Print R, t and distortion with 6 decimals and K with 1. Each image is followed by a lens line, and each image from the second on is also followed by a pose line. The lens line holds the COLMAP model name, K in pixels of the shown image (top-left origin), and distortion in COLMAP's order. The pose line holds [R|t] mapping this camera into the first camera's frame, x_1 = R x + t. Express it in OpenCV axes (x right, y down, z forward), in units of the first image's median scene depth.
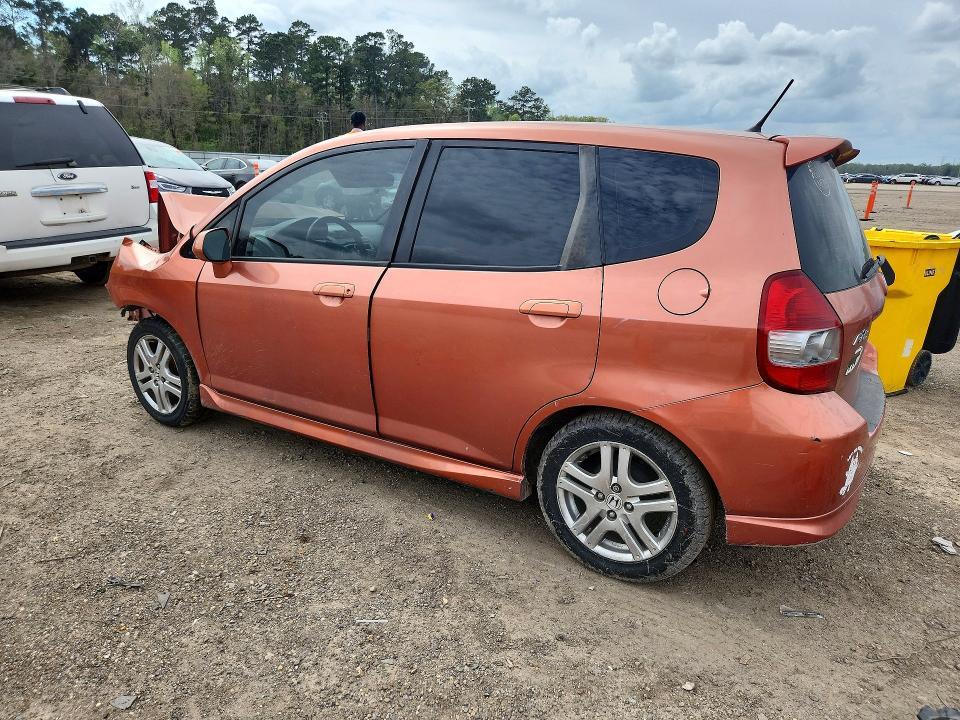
lens RADIAL K [[725.3, 0, 480.0], [0, 725.3, 360.0], [0, 0, 1]] dist [0.013643, 0.001009]
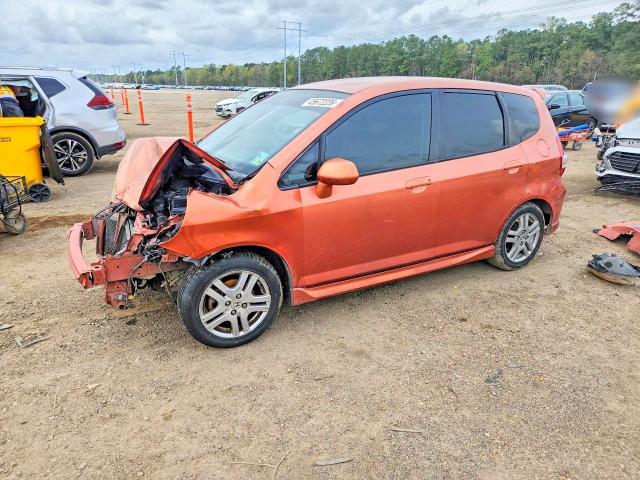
lens RADIAL K [[483.5, 0, 320.0], [0, 483.5, 240.0], [0, 0, 1]] dist [0.013643, 0.001009]
pose [[0.422250, -0.288771, 0.859253, -1.361863], [0.231161, 0.950865, 0.205963, -0.265391], [-0.876510, 0.111658, 0.468256, 0.740615]]
